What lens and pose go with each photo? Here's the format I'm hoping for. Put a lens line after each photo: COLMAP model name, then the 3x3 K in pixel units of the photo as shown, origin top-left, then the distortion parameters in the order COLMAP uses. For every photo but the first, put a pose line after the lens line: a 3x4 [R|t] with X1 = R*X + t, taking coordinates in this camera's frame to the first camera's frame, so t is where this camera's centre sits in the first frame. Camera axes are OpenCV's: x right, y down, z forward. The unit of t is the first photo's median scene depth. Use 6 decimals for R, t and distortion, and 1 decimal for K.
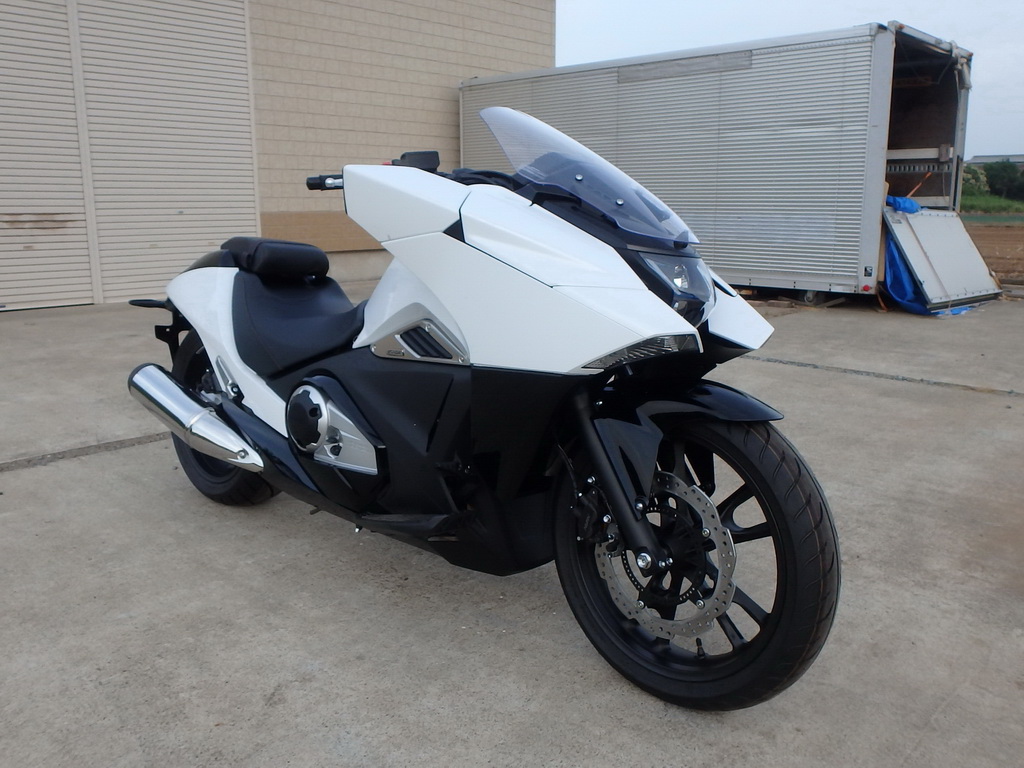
lens RADIAL K [[877.5, 0, 509.6], [0, 877.5, 363.3], [0, 0, 1]] dist [-0.020673, -0.003044]
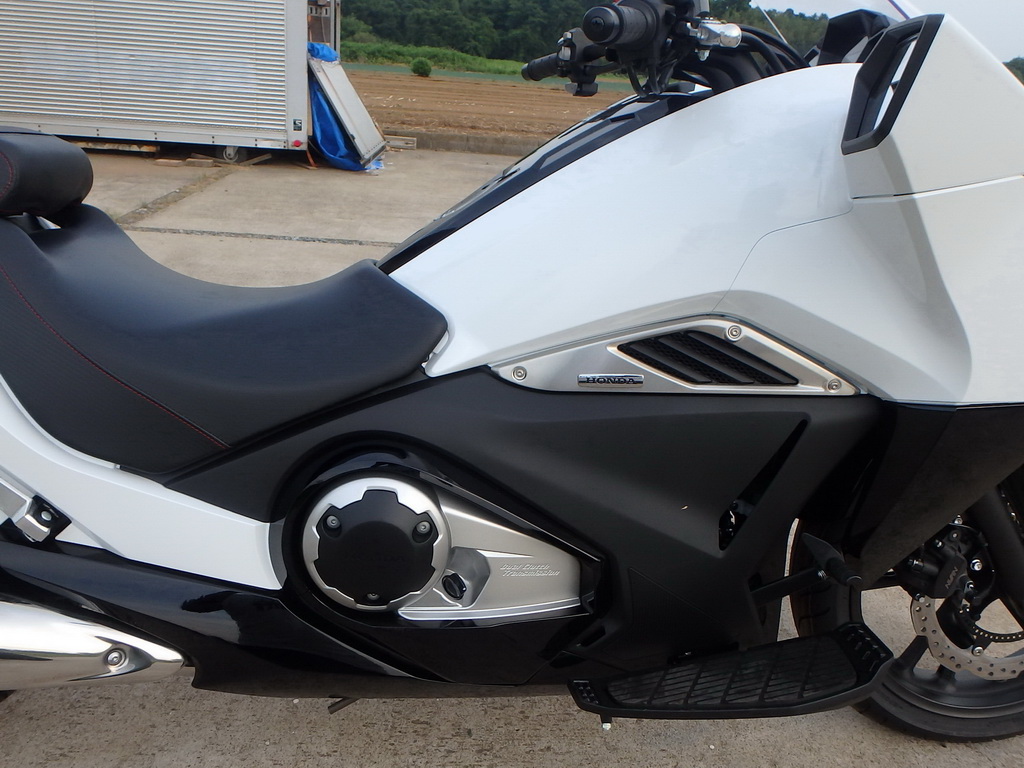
lens RADIAL K [[877.5, 0, 509.6], [0, 877.5, 363.3], [0, 0, 1]] dist [-0.020673, -0.003044]
pose [[0.676945, -0.191513, 0.710682, -0.145411], [0.060552, 0.976774, 0.205541, -0.035774], [-0.733539, -0.096106, 0.672818, 0.190189]]
